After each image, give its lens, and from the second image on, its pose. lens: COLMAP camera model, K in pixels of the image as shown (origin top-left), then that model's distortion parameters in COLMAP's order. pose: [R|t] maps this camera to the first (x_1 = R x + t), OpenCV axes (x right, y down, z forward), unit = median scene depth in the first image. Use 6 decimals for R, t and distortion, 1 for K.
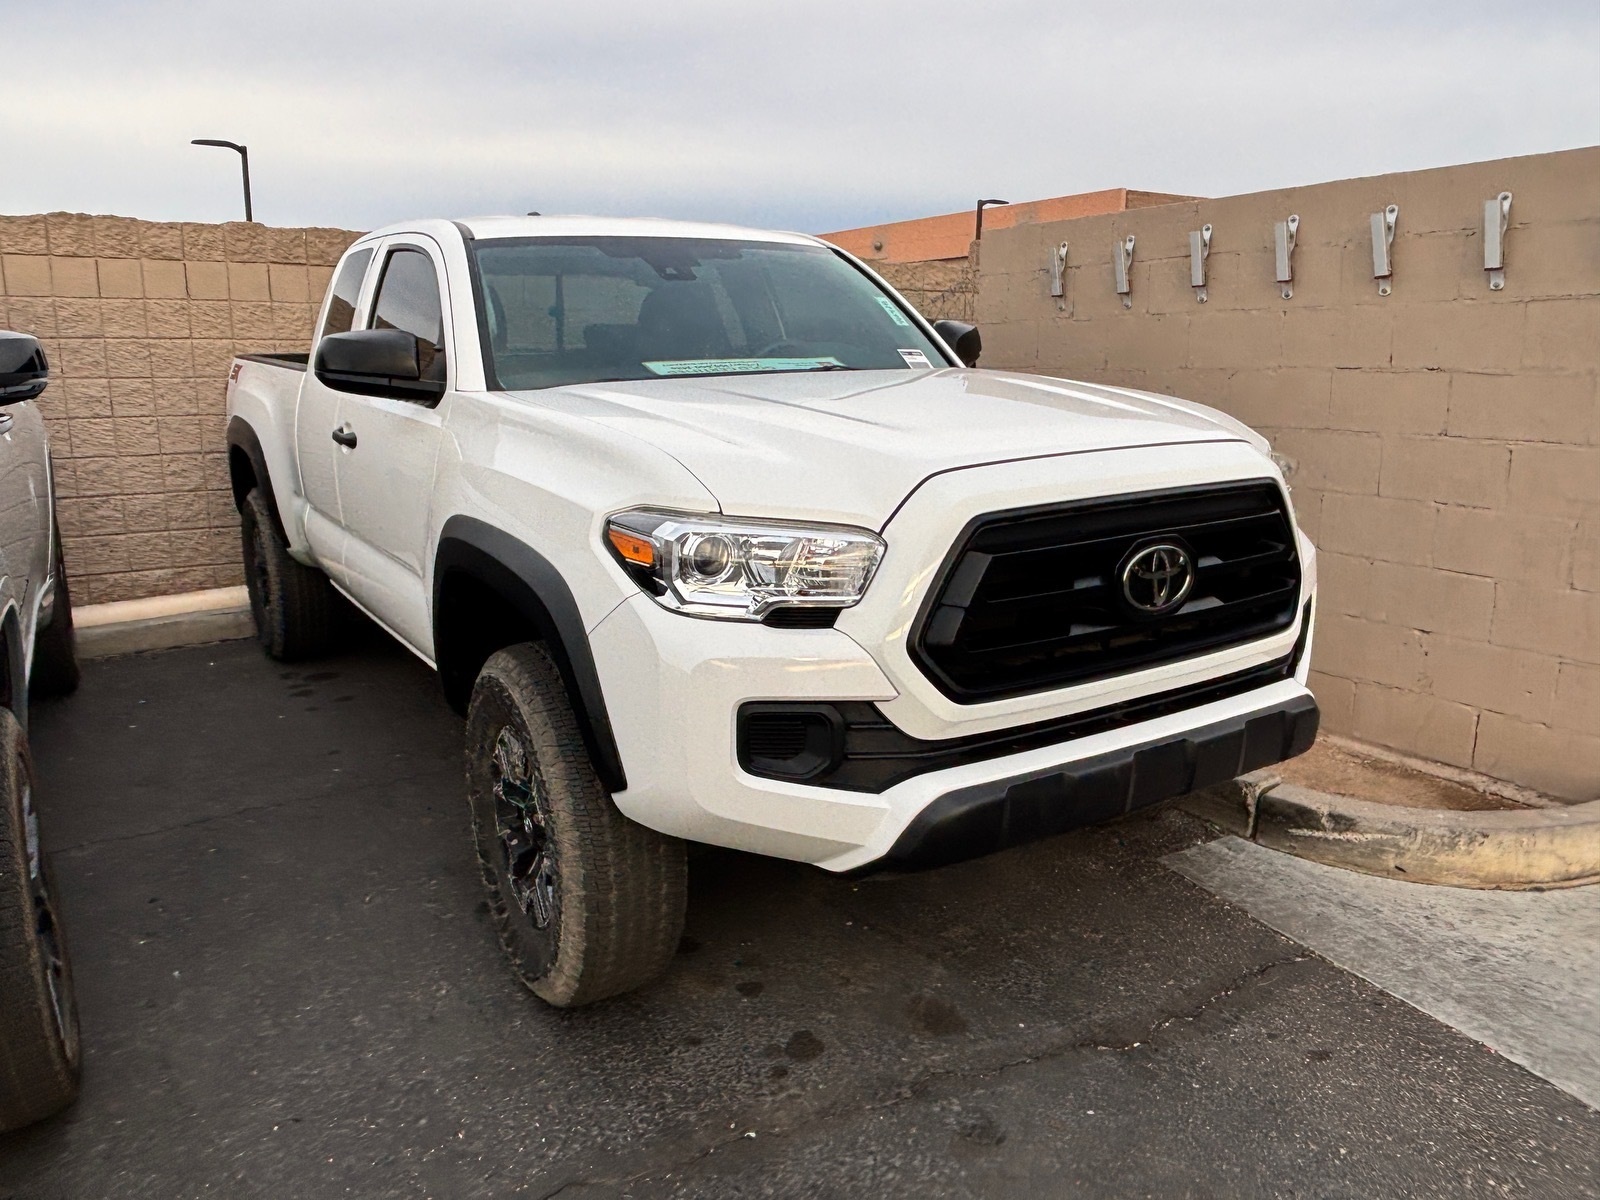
lens RADIAL K [[1135.2, 0, 800.0], [0, 1135.2, 600.0], [0, 0, 1]] dist [0.002050, 0.000325]
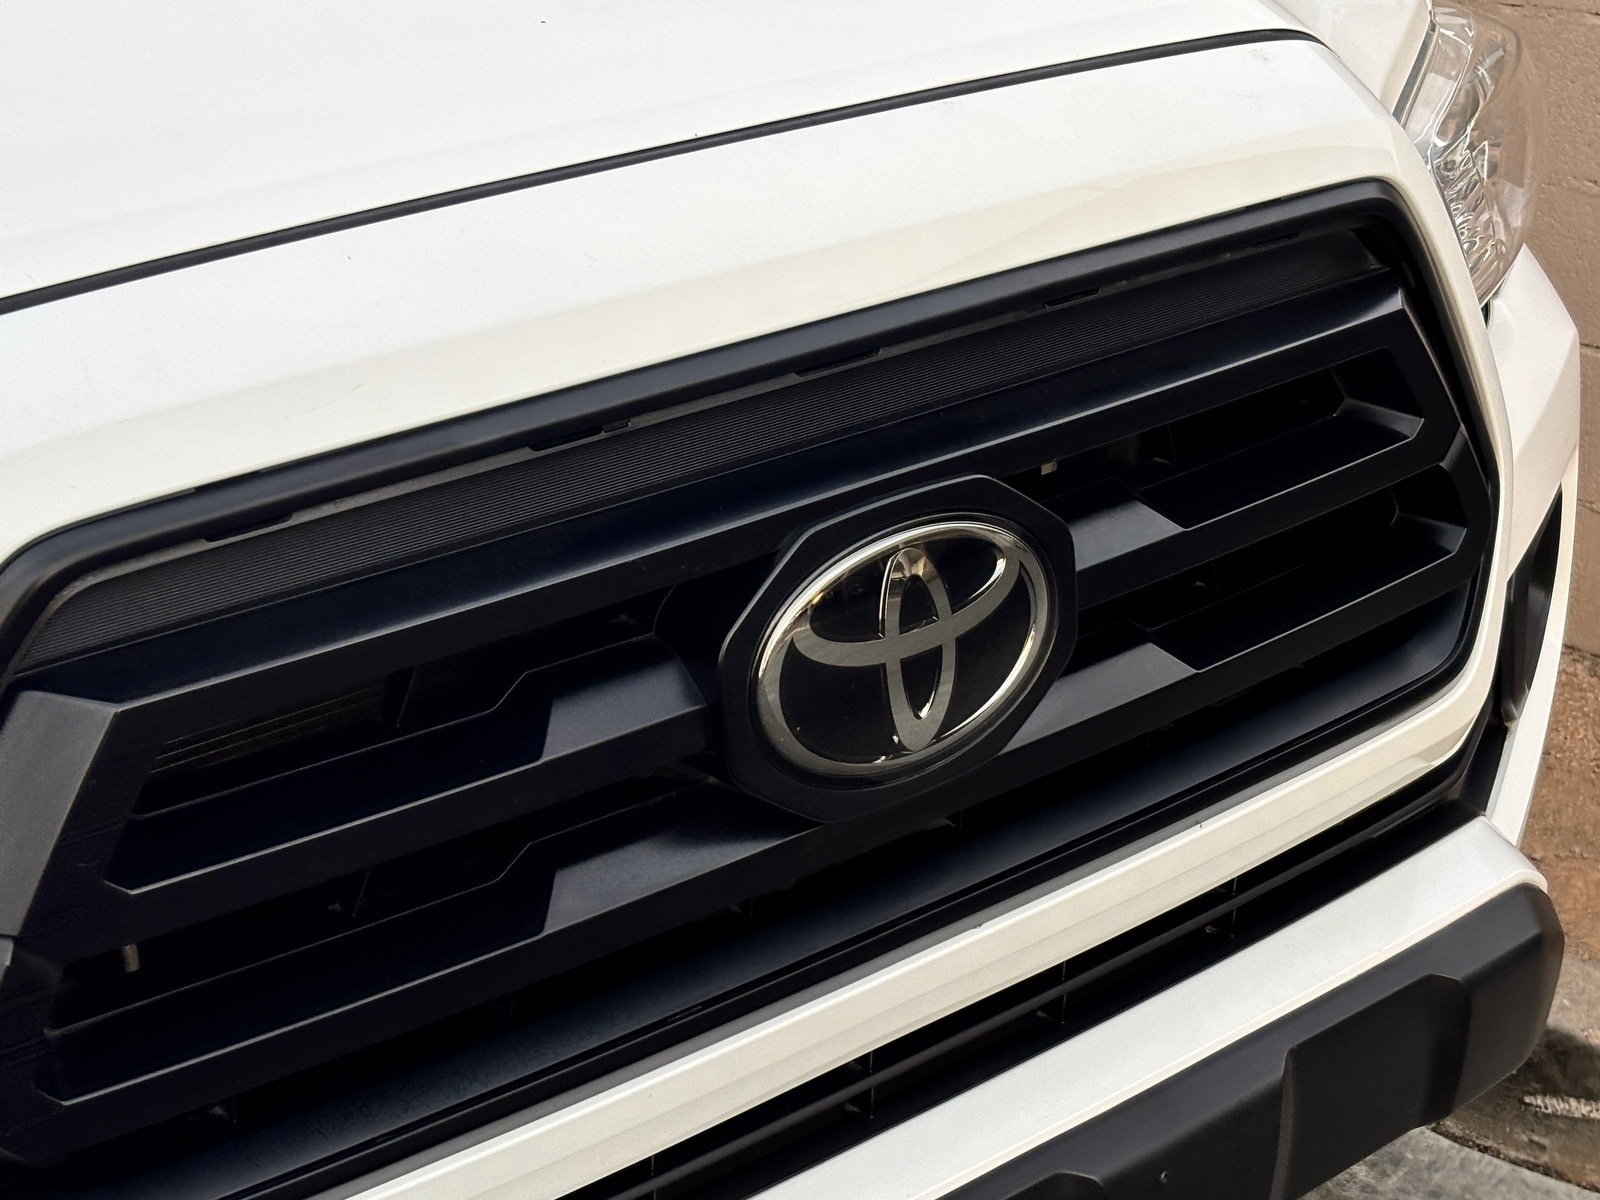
lens RADIAL K [[2584.3, 0, 800.0], [0, 2584.3, 600.0], [0, 0, 1]] dist [0.003074, -0.049861]
pose [[0.995842, -0.062715, 0.066072, 0.236922], [0.049098, 0.980436, 0.190615, -0.136103], [-0.076733, -0.186578, 0.979439, 0.398314]]
